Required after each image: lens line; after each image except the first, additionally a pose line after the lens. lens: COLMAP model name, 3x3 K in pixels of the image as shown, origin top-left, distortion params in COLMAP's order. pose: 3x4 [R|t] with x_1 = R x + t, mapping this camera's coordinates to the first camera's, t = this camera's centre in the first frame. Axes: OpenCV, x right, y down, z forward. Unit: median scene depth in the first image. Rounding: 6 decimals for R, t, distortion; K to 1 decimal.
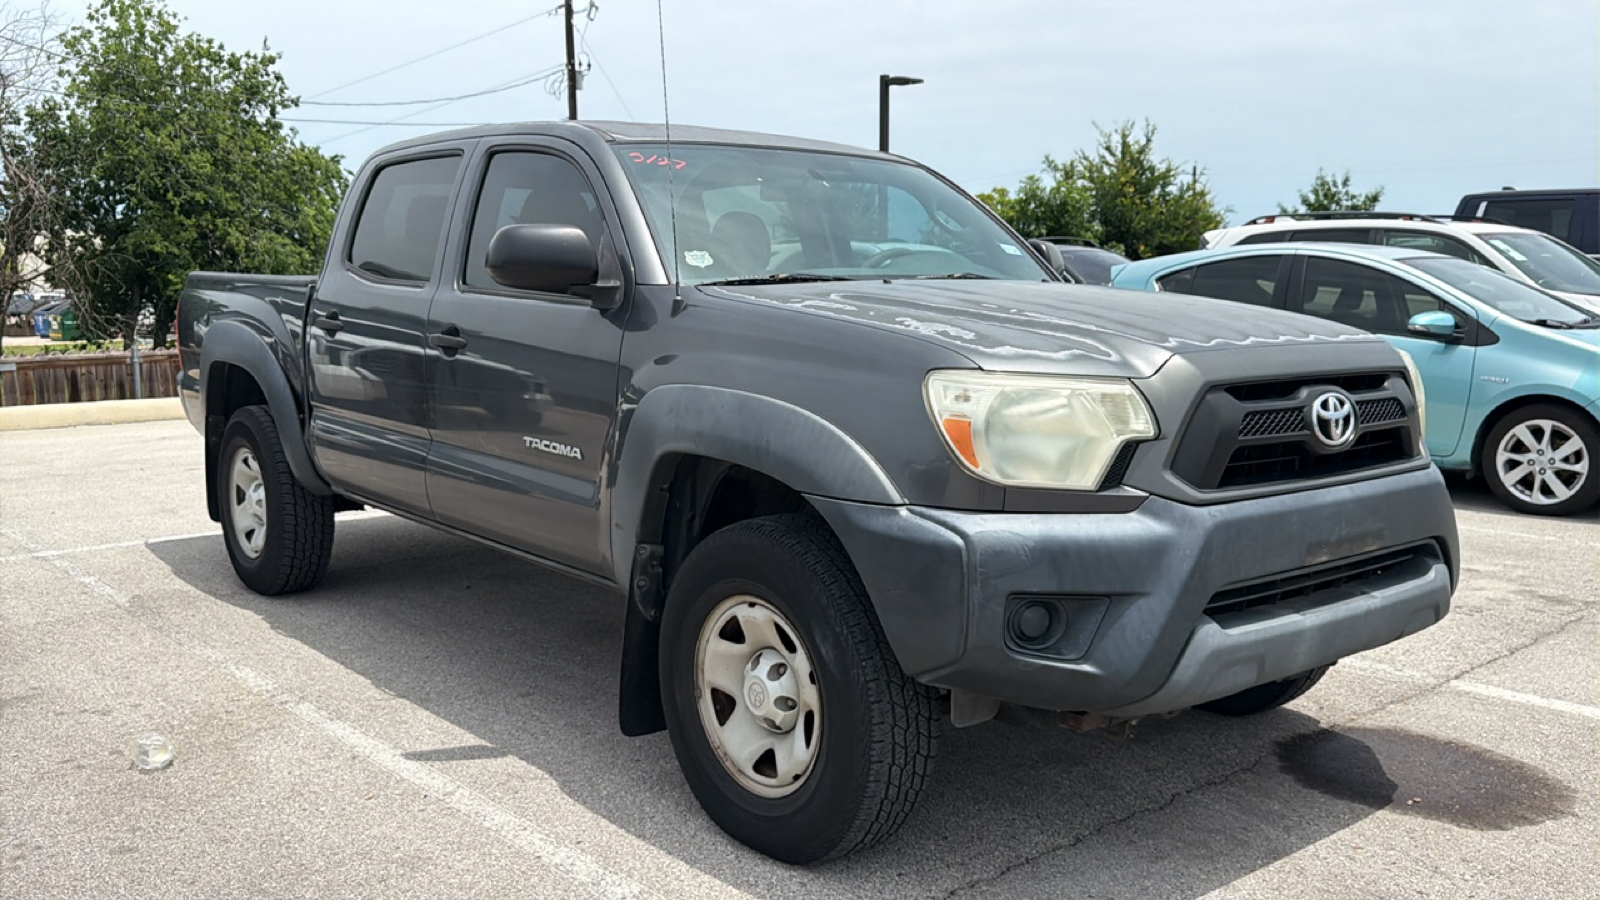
lens RADIAL K [[1364.4, 0, 819.3], [0, 1364.4, 432.7], [0, 0, 1]] dist [0.112908, -0.188376]
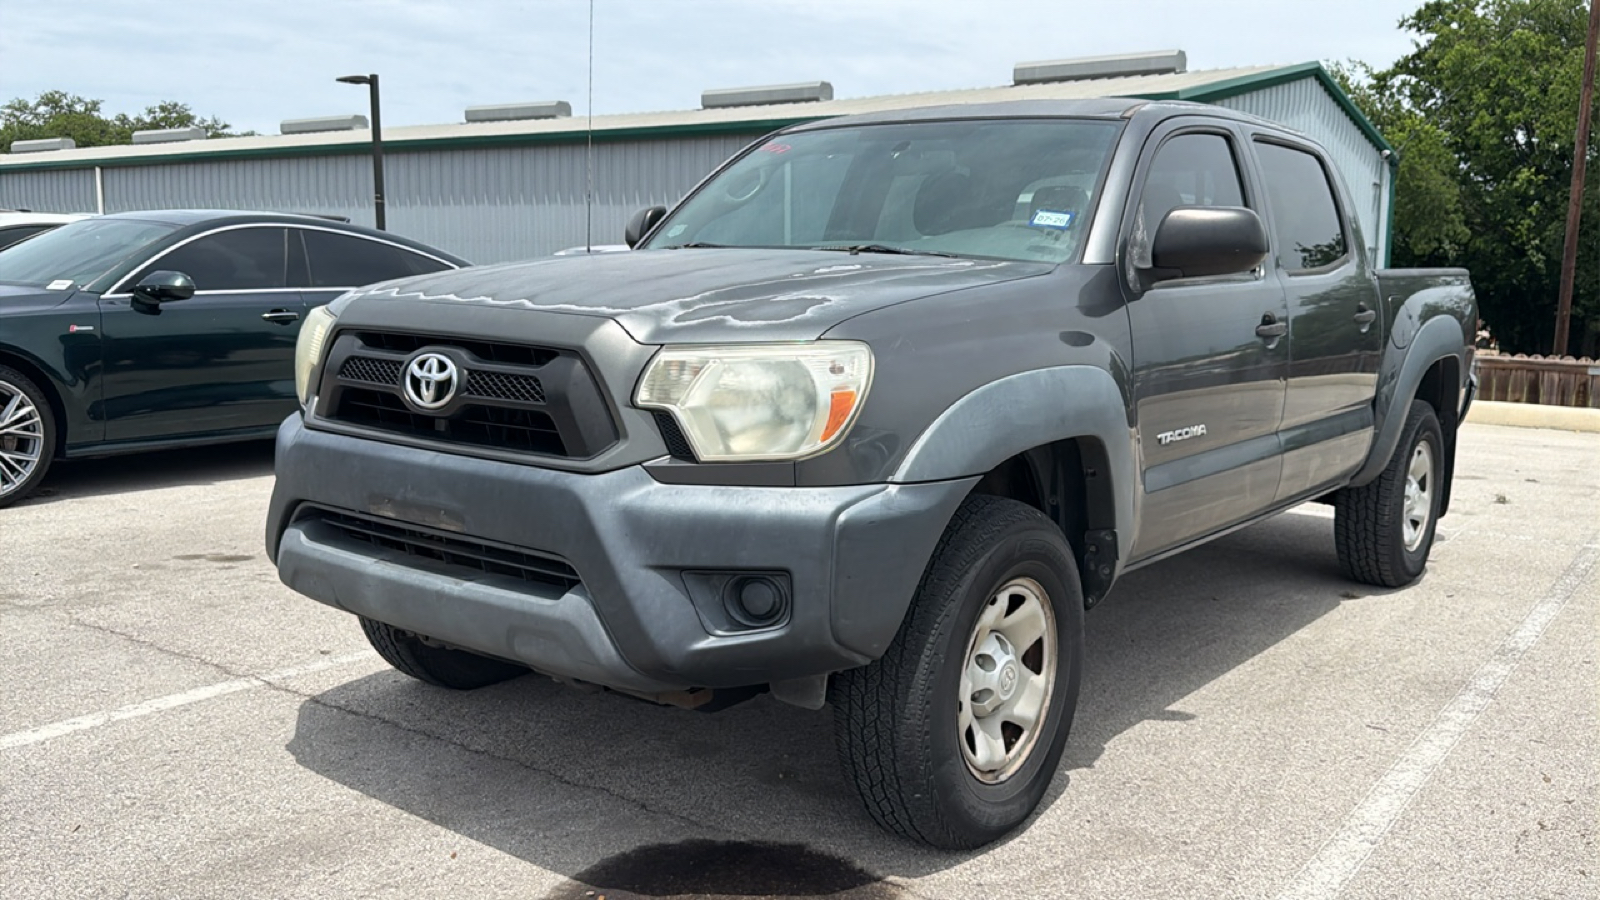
lens RADIAL K [[1372.3, 0, 800.0], [0, 1372.3, 450.0], [0, 0, 1]] dist [0.153725, -0.315136]
pose [[0.214787, 0.134111, -0.967409, 0.104164], [-0.135497, 0.985040, 0.106472, -0.007602], [0.967216, 0.108212, 0.229745, 0.078500]]
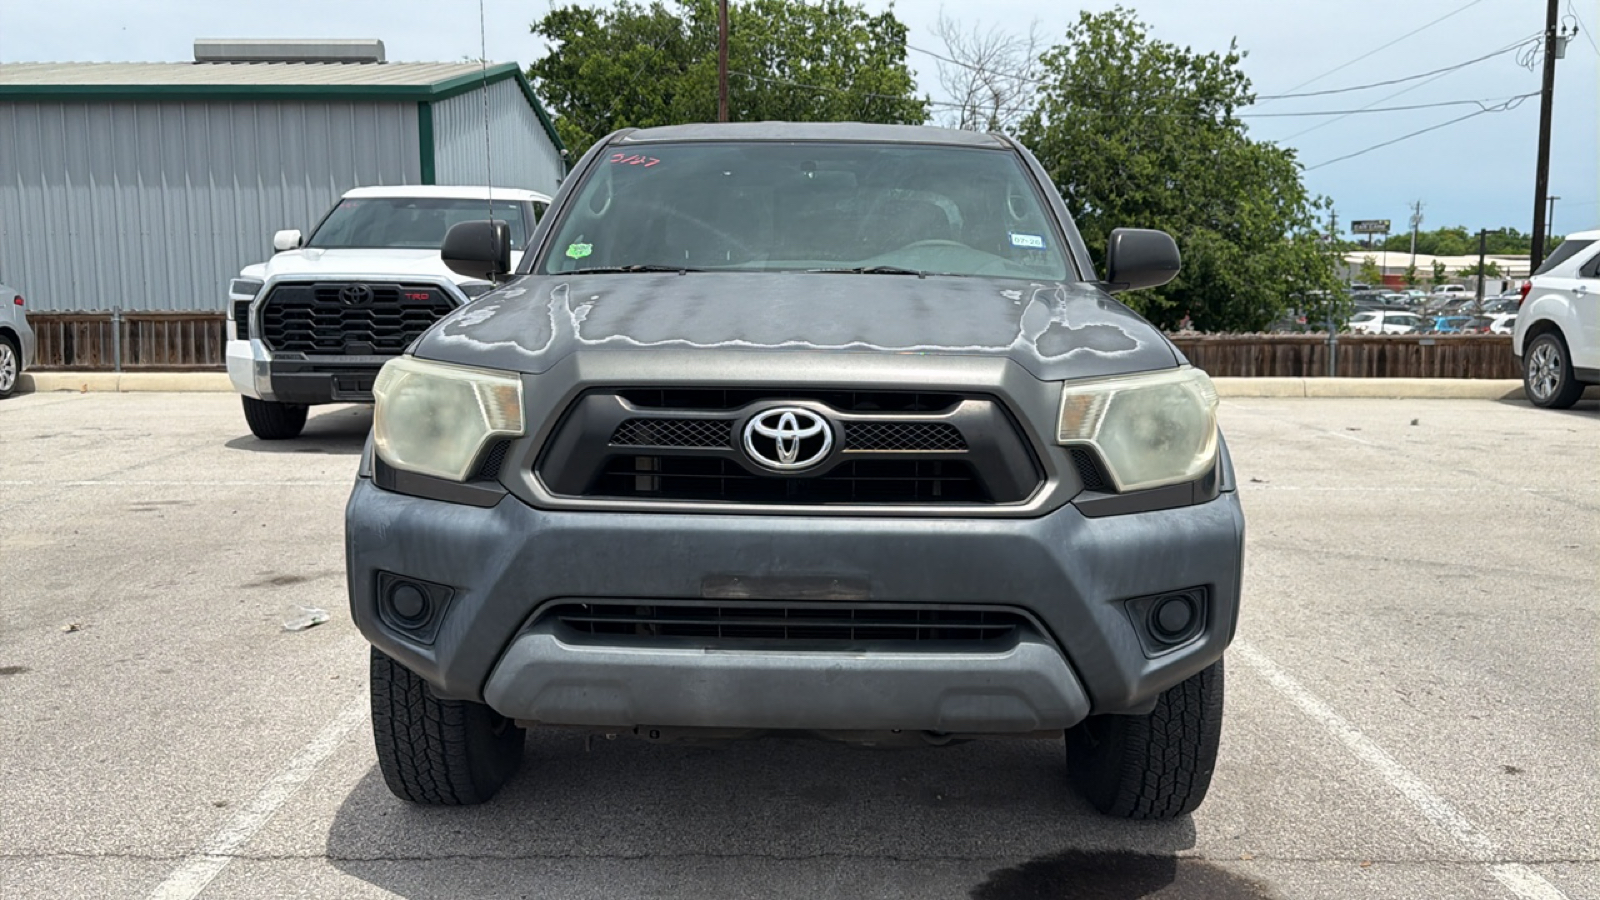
lens RADIAL K [[1372.3, 0, 800.0], [0, 1372.3, 450.0], [0, 0, 1]] dist [0.153725, -0.315136]
pose [[0.750674, 0.091072, -0.654366, 0.071480], [-0.081166, 0.995663, 0.045460, -0.003216], [0.655669, 0.018987, 0.754810, 0.027179]]
